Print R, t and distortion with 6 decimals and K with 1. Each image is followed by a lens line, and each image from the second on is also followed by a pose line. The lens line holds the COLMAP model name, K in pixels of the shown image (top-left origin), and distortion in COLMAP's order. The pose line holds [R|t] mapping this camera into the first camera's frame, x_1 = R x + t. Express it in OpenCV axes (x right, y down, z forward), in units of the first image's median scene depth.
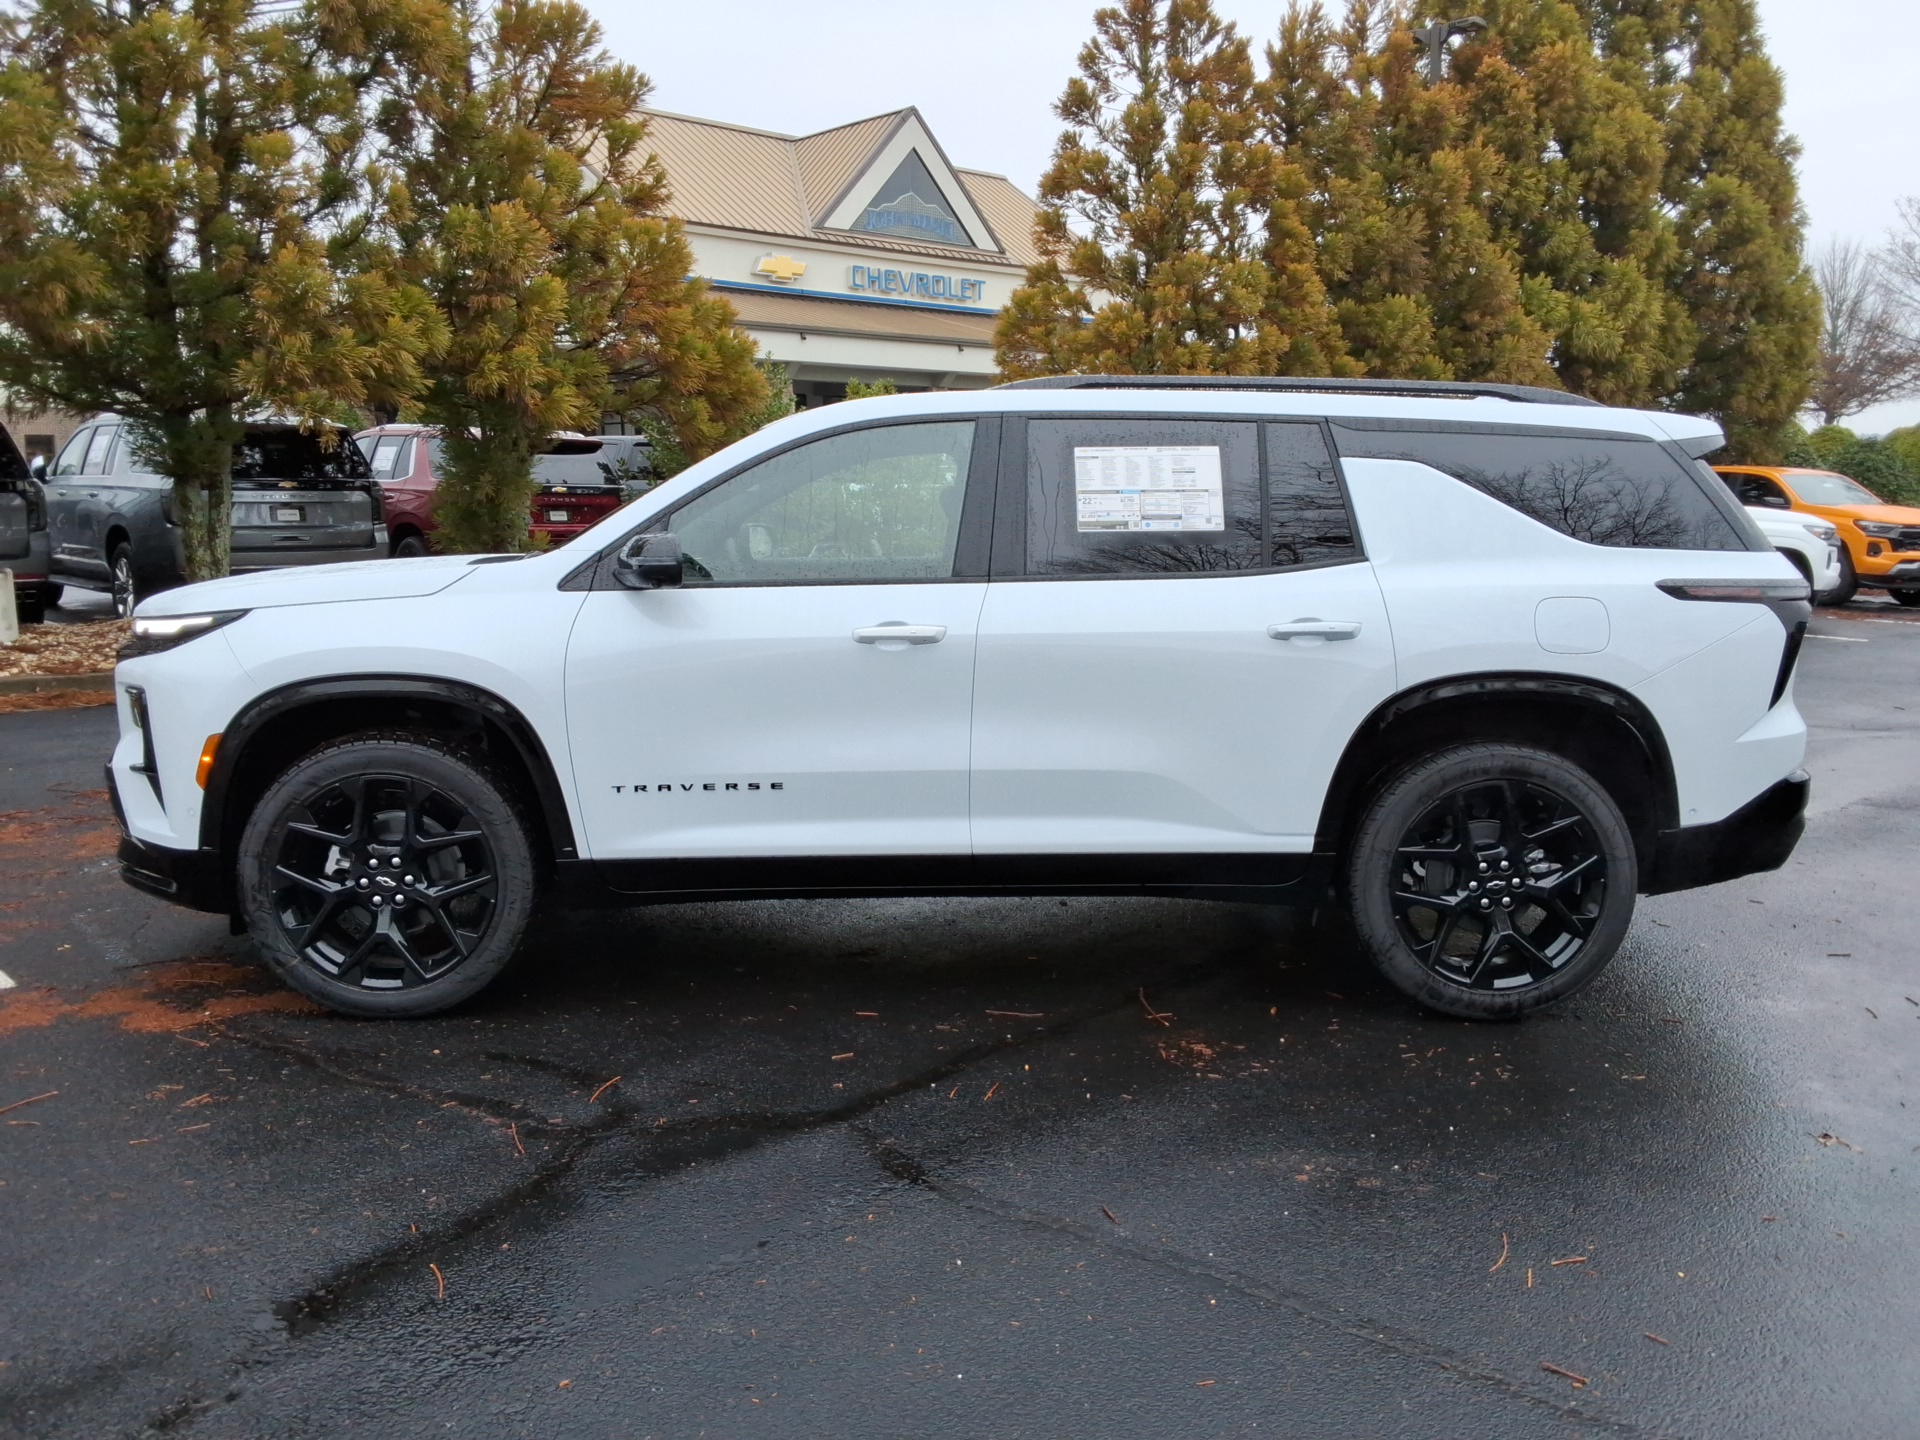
lens RADIAL K [[1536.7, 0, 981.2], [0, 1536.7, 705.1], [0, 0, 1]] dist [0.118766, -0.190756]
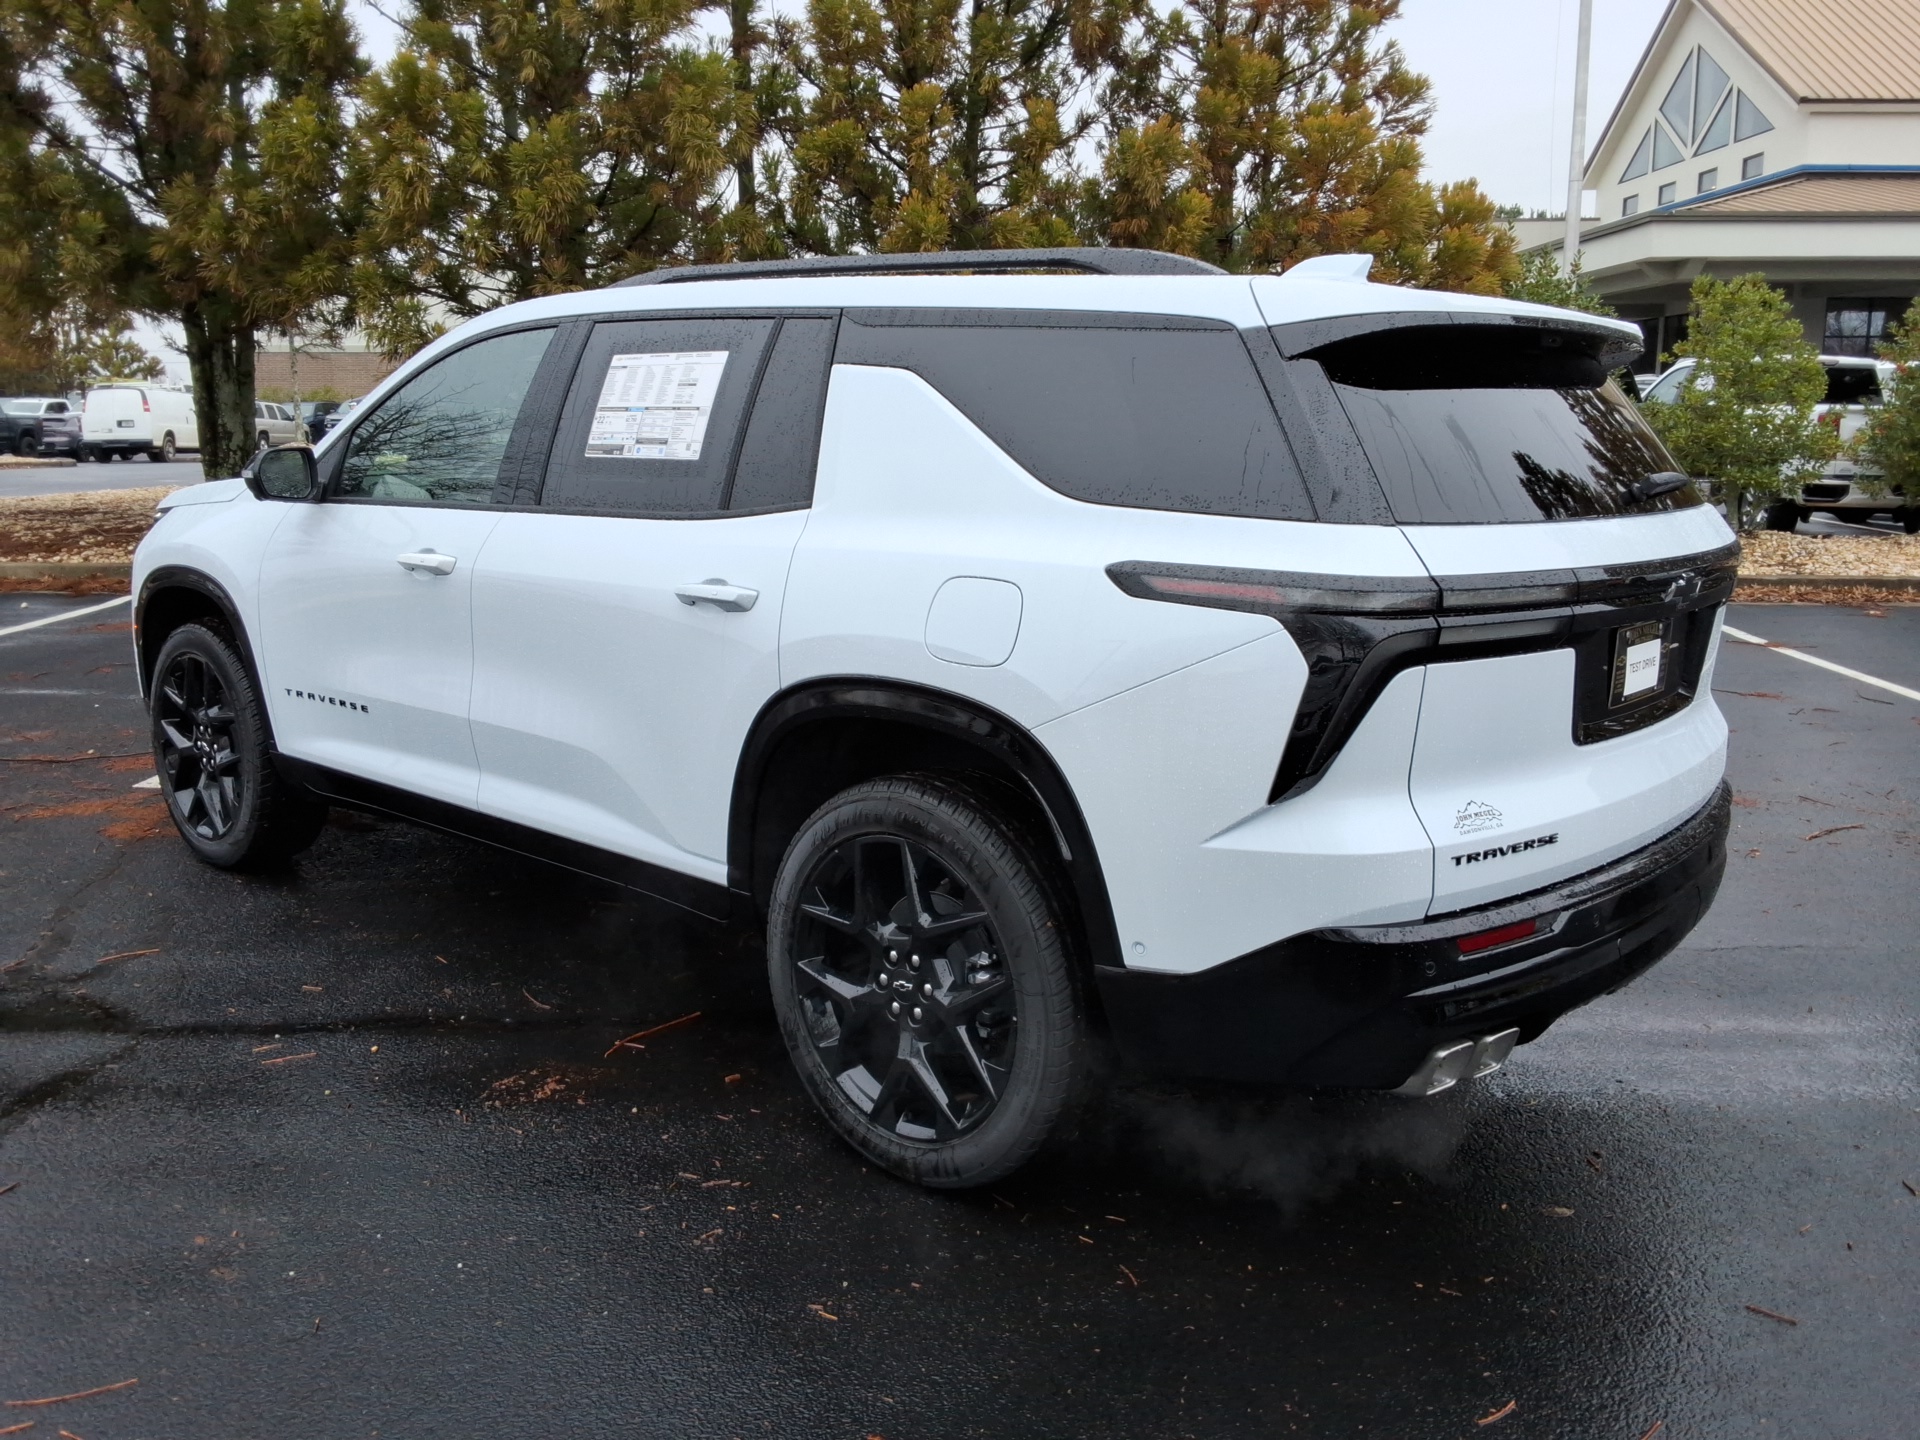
lens RADIAL K [[1536.7, 0, 981.2], [0, 1536.7, 705.1], [0, 0, 1]] dist [0.118766, -0.190756]
pose [[0.735043, 0.127331, -0.665957, 0.794955], [-0.098112, 0.991845, 0.081351, -0.067321], [0.670885, 0.005542, 0.741541, 0.511944]]
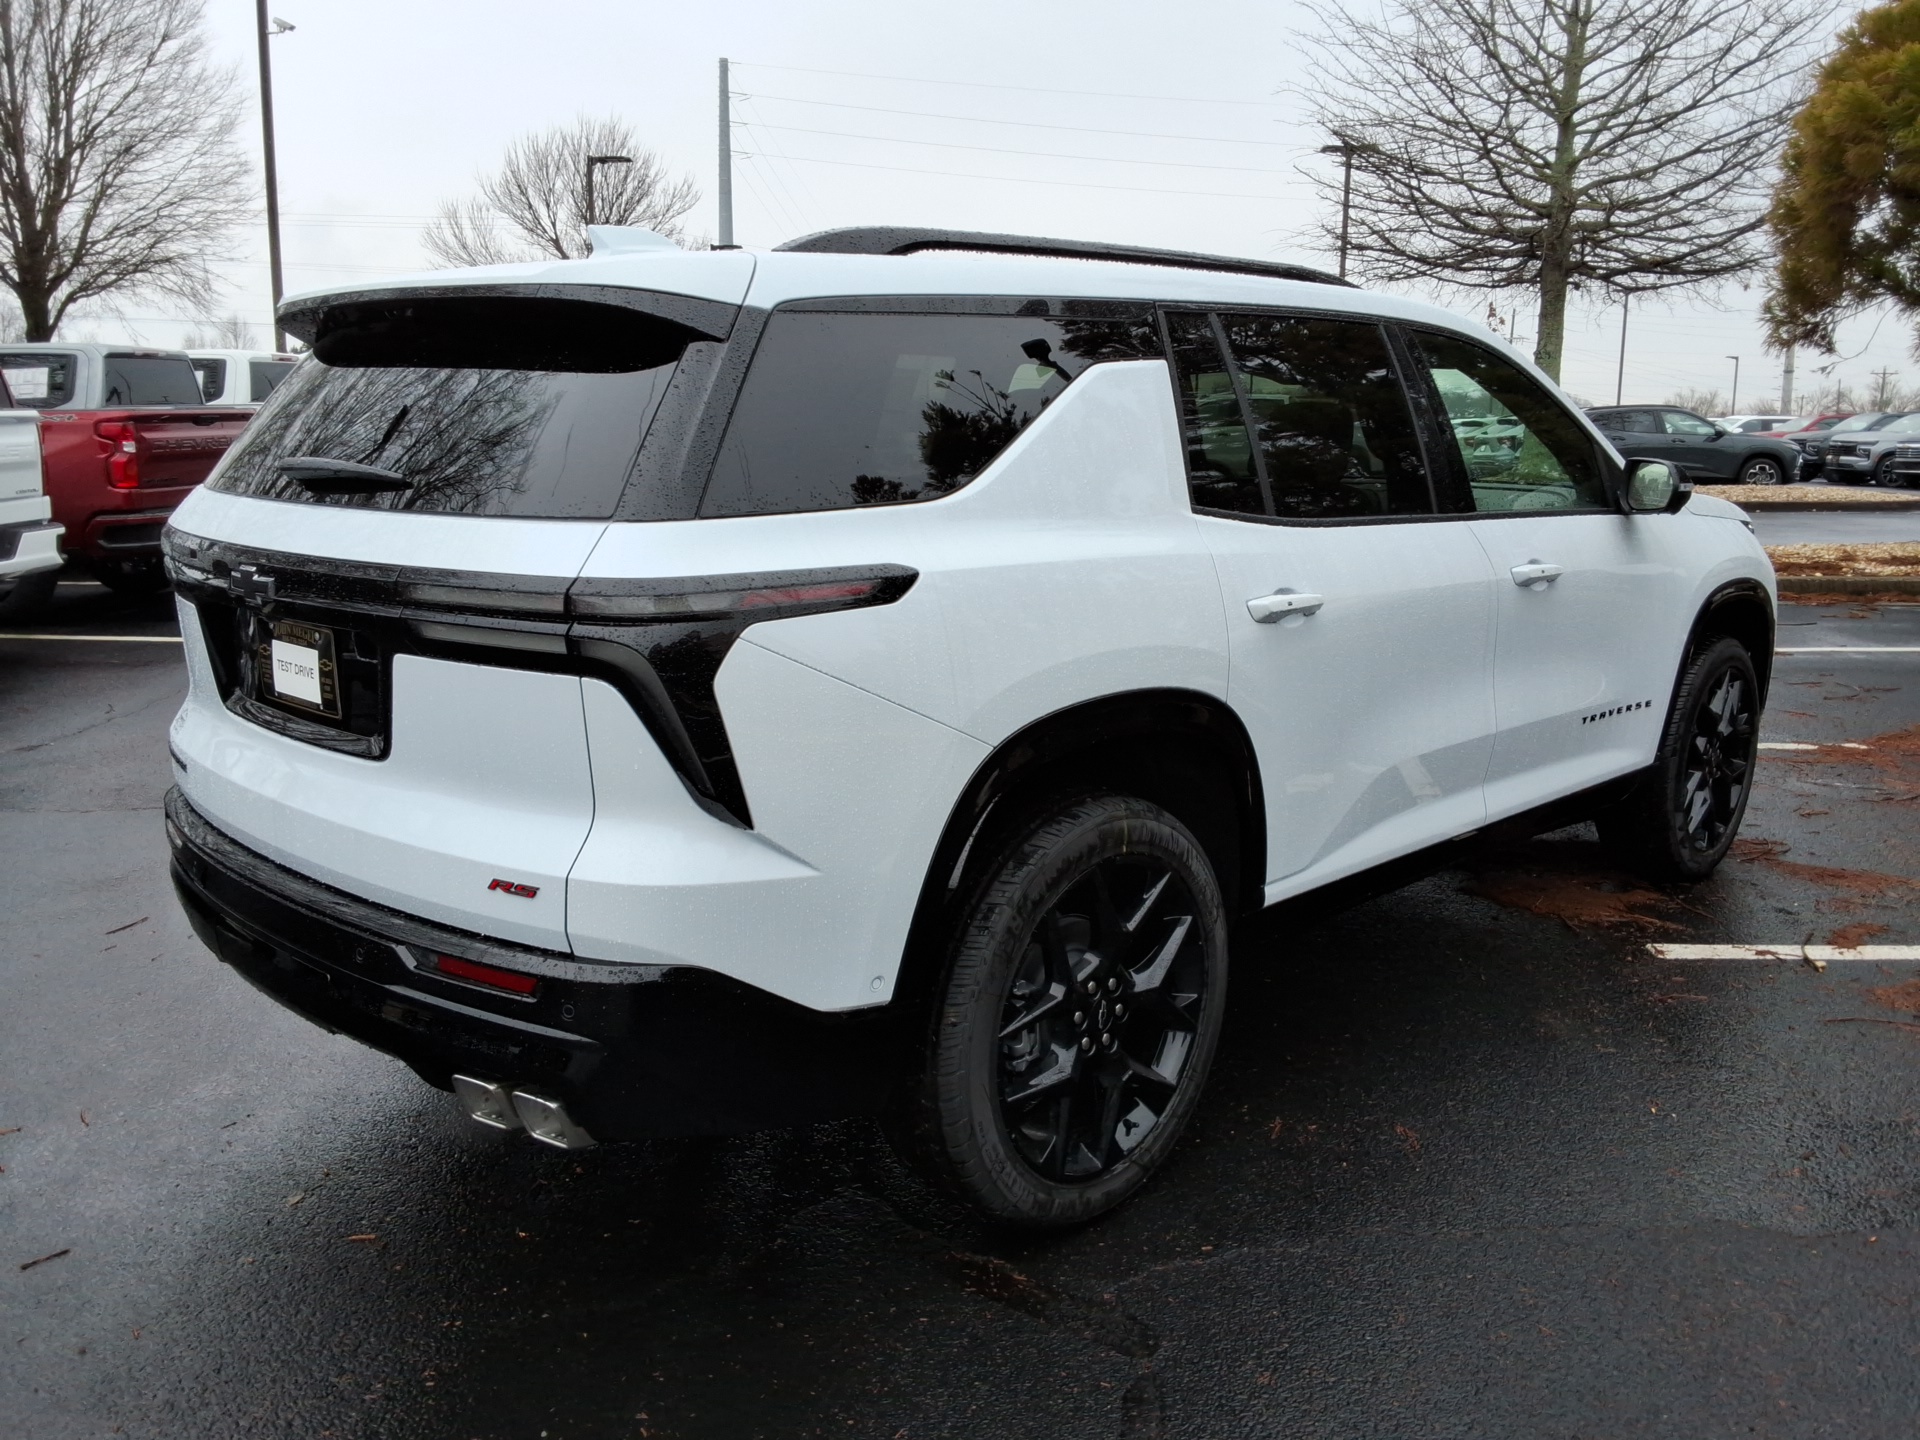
lens RADIAL K [[1536.7, 0, 981.2], [0, 1536.7, 705.1], [0, 0, 1]] dist [0.118766, -0.190756]
pose [[-0.702242, 0.118815, -0.701954, 0.793916], [-0.109082, 0.956377, 0.271007, -0.237155], [0.703532, 0.266883, -0.658647, 1.791117]]
